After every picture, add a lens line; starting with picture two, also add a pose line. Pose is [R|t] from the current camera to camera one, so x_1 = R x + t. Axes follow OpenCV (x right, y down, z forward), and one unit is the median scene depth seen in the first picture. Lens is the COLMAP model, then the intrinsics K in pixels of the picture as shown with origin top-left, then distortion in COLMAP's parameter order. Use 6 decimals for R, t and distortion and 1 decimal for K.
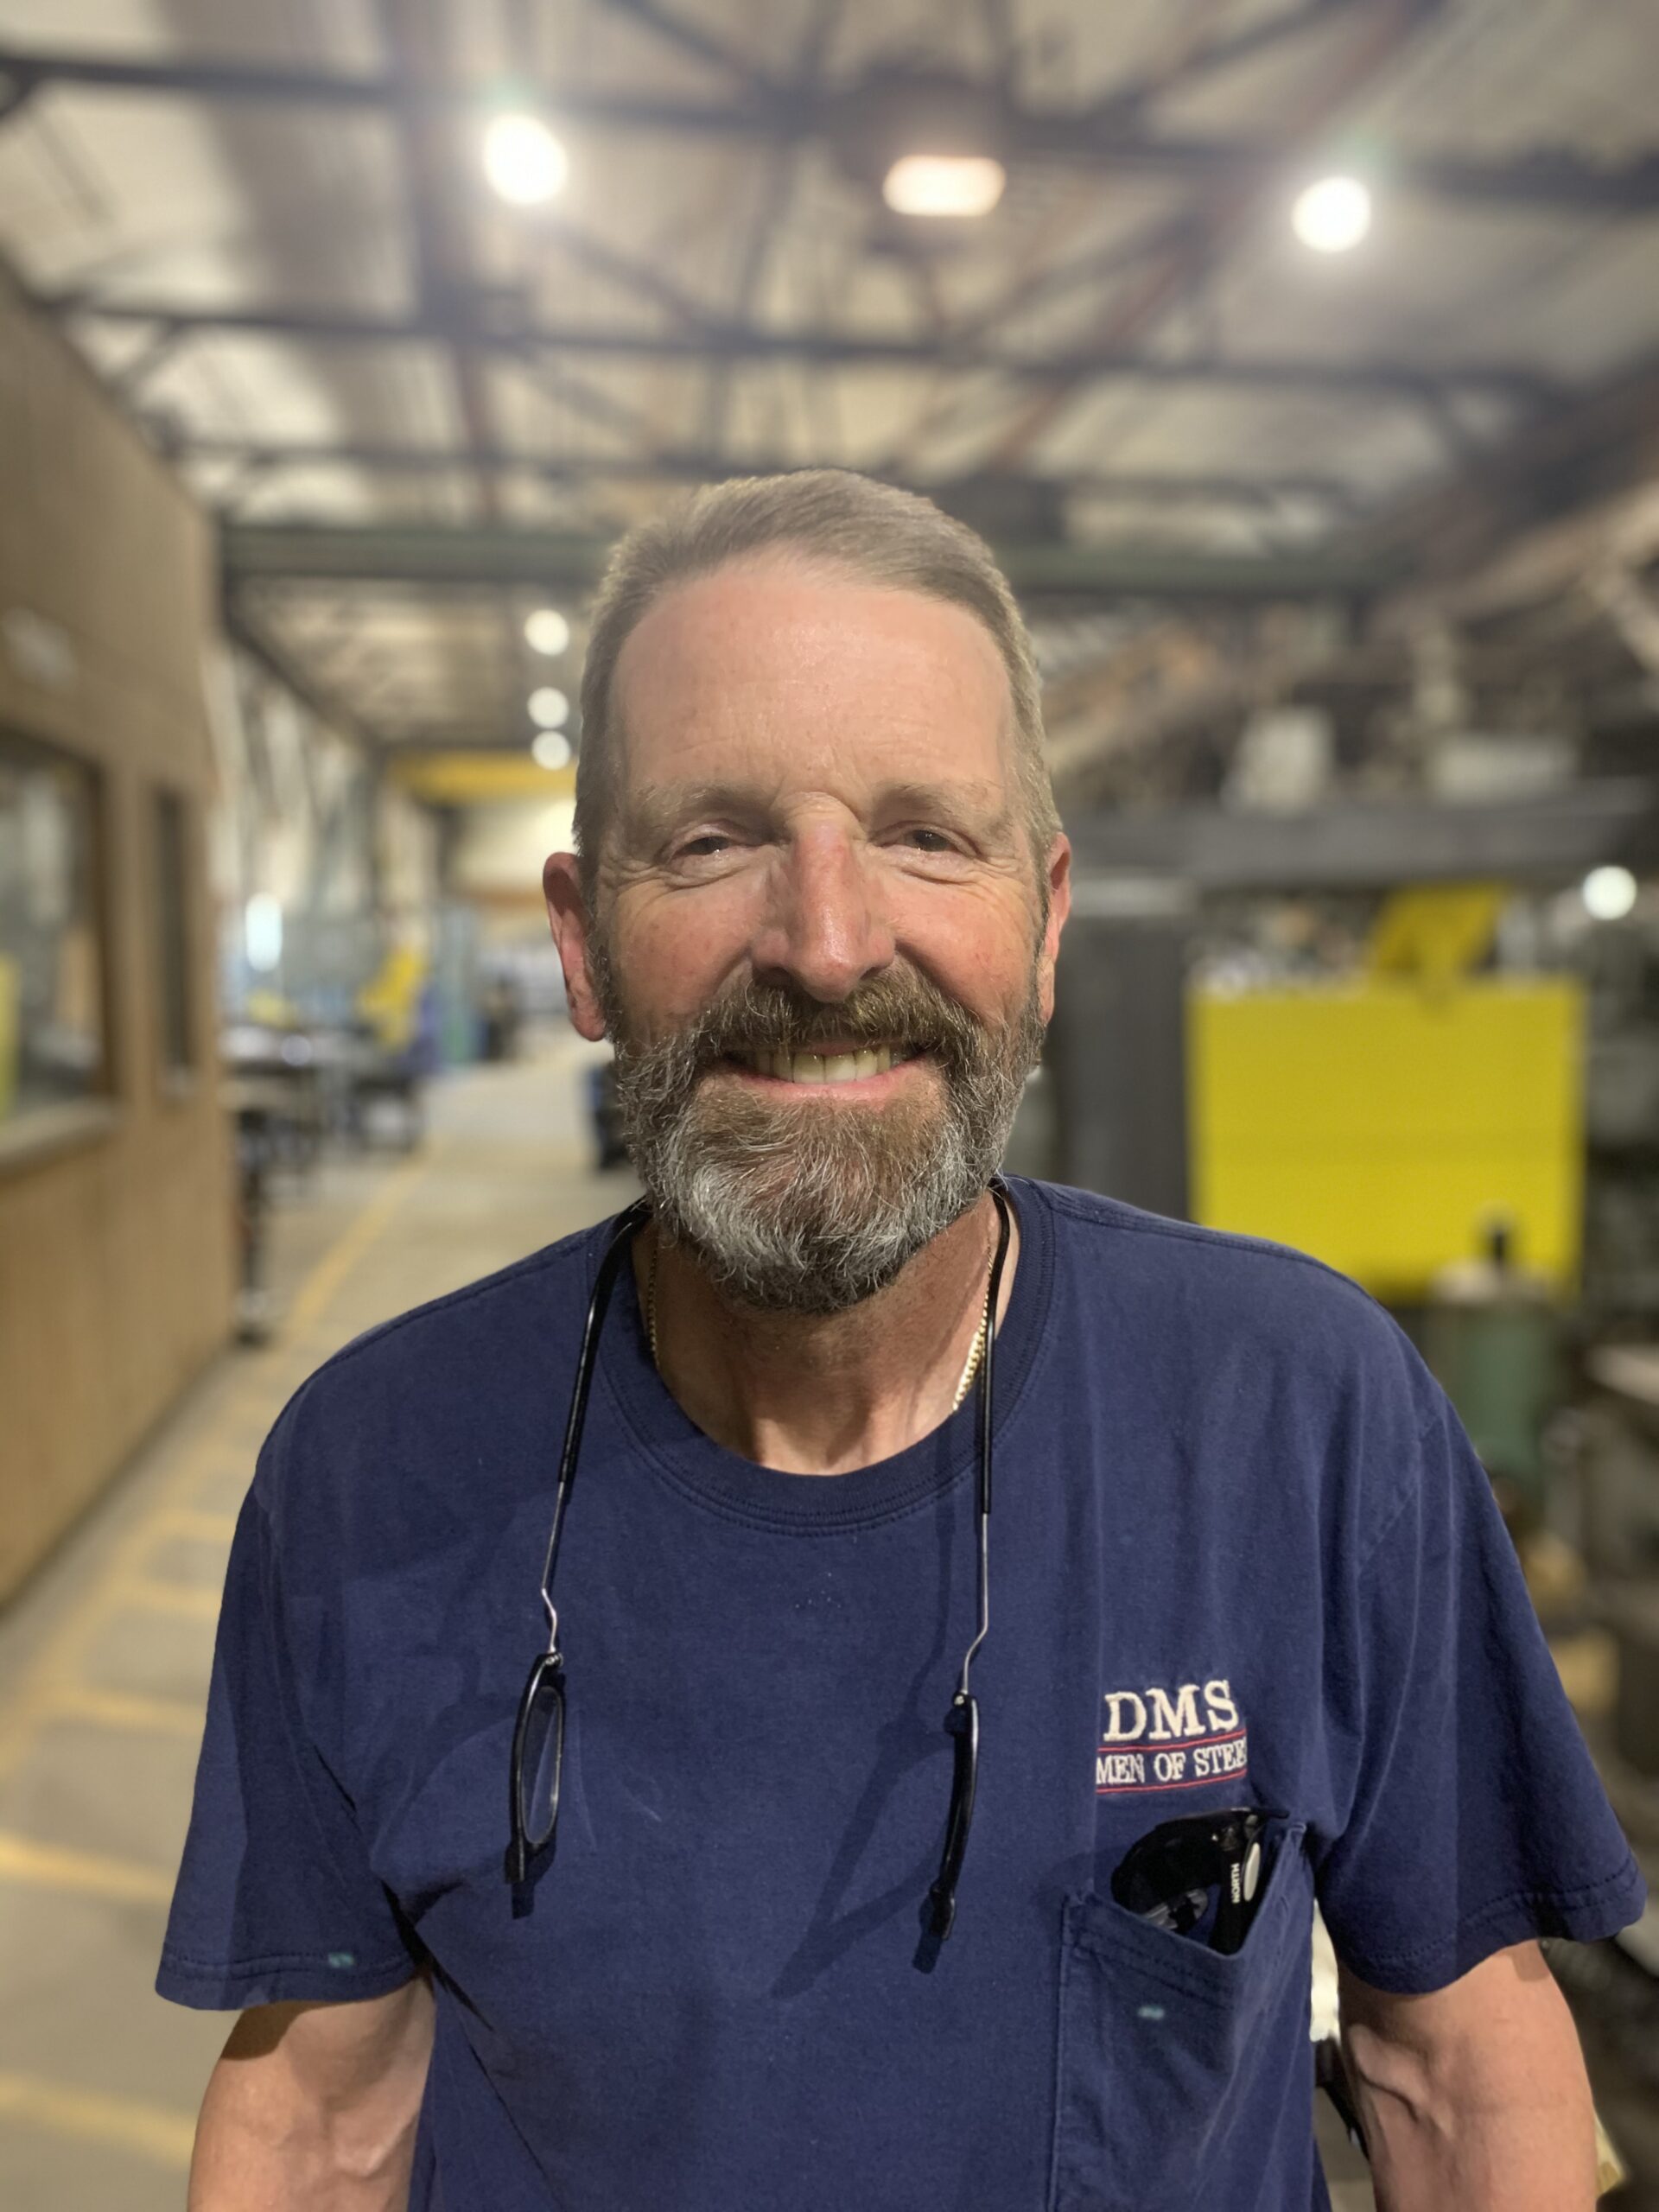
lens RADIAL K [[1700.7, 0, 855.9], [0, 1700.7, 1102.0], [0, 0, 1]] dist [0.001645, -0.008298]
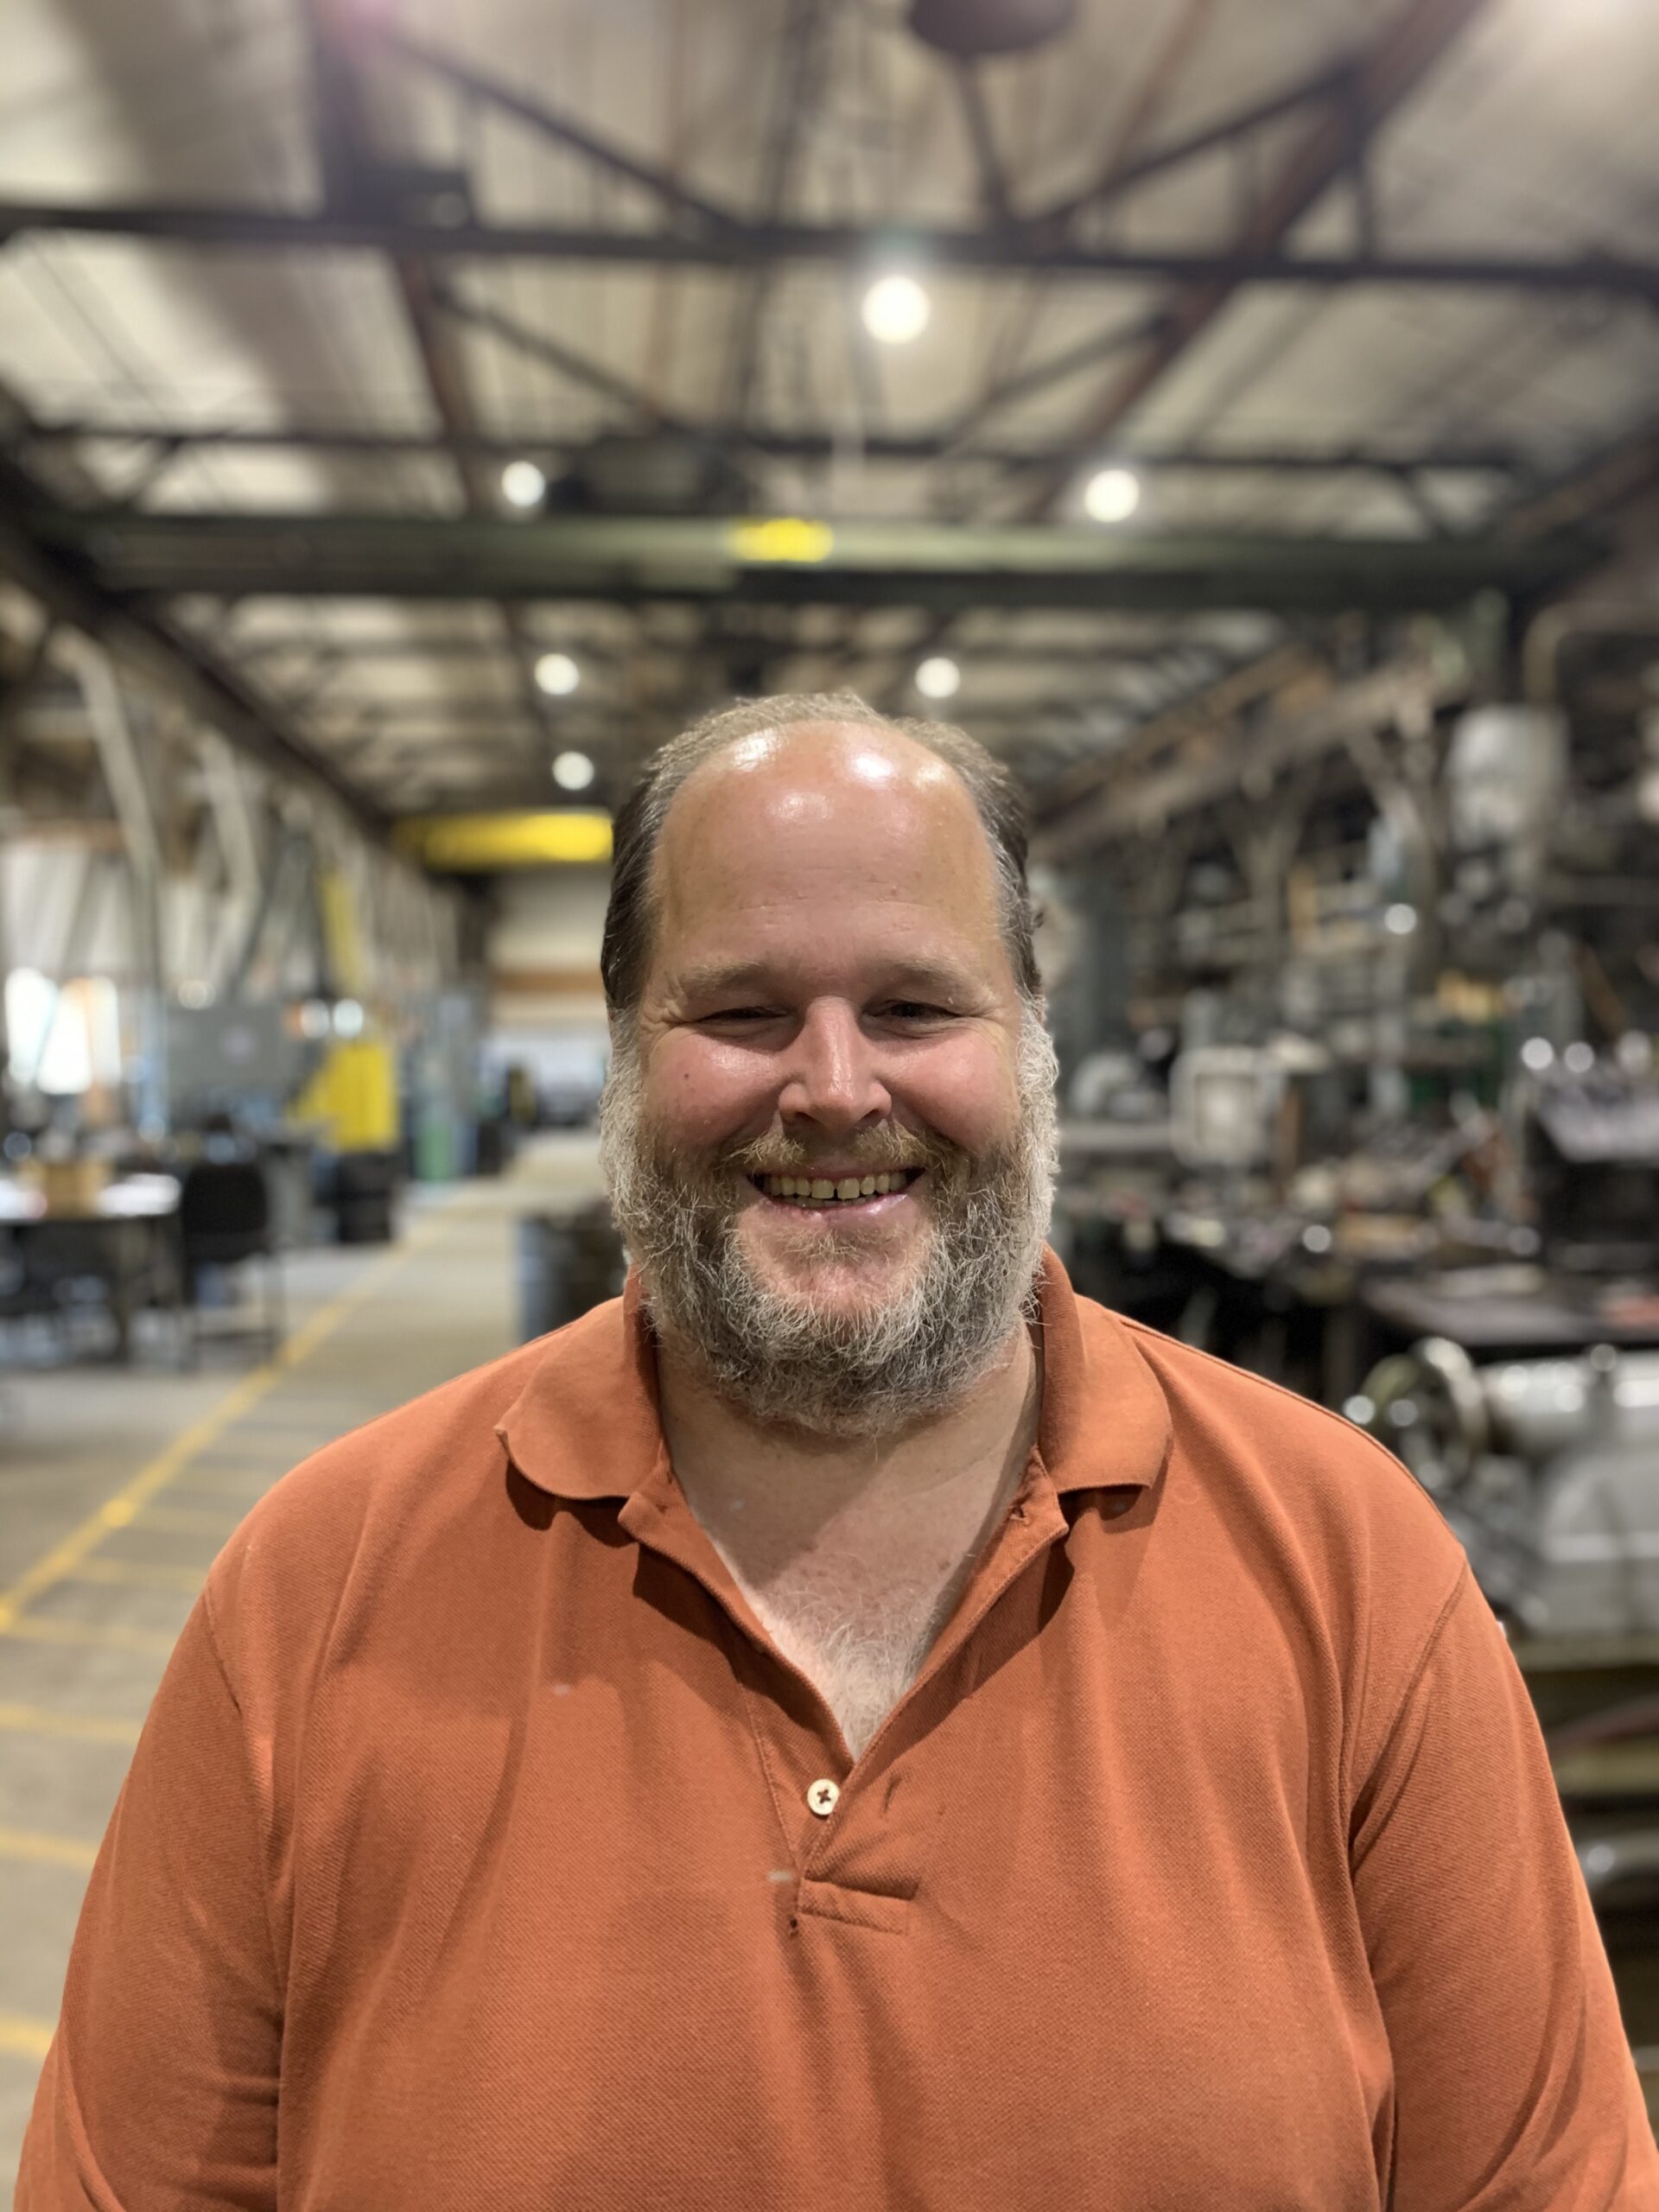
lens RADIAL K [[1700.7, 0, 855.9], [0, 1700.7, 1102.0], [0, 0, 1]] dist [0.001645, -0.008298]
pose [[0.999231, -0.018222, -0.034714, -0.005475], [0.016617, 0.998805, -0.045962, -0.025376], [0.035510, 0.045350, 0.998340, 0.242866]]
